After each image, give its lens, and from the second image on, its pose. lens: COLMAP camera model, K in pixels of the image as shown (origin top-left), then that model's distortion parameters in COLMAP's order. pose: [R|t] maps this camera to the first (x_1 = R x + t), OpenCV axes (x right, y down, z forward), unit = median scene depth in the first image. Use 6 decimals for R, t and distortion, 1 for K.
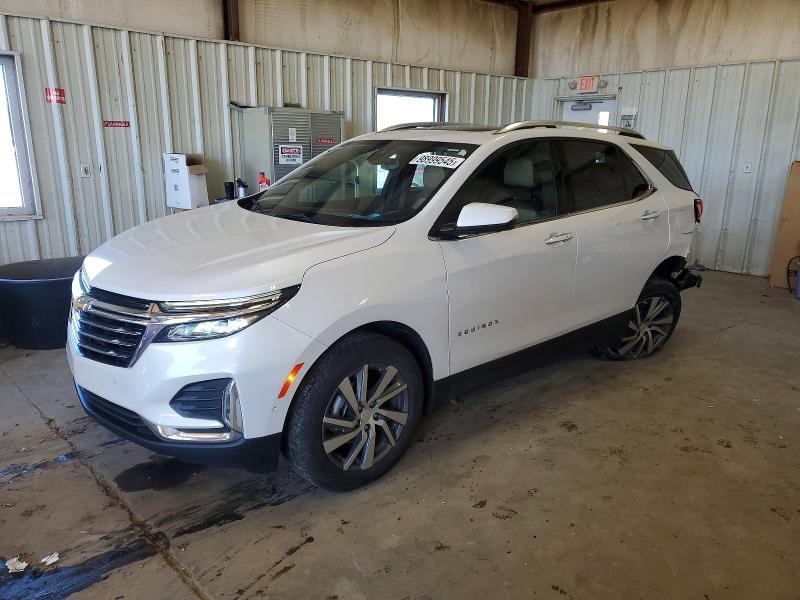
lens RADIAL K [[631.9, 0, 400.1], [0, 631.9, 301.9], [0, 0, 1]] dist [0.026818, -0.003038]
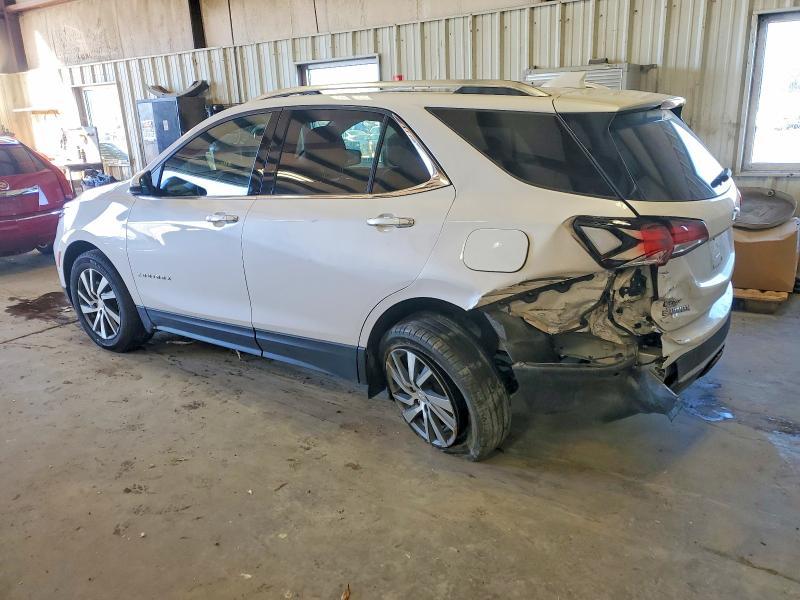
lens RADIAL K [[631.9, 0, 399.7], [0, 631.9, 300.3], [0, 0, 1]] dist [0.026818, -0.003038]
pose [[0.220123, 0.260162, -0.940139, 1.153026], [-0.202163, 0.955021, 0.216946, -0.227729], [0.954293, 0.142306, 0.262817, 0.960443]]
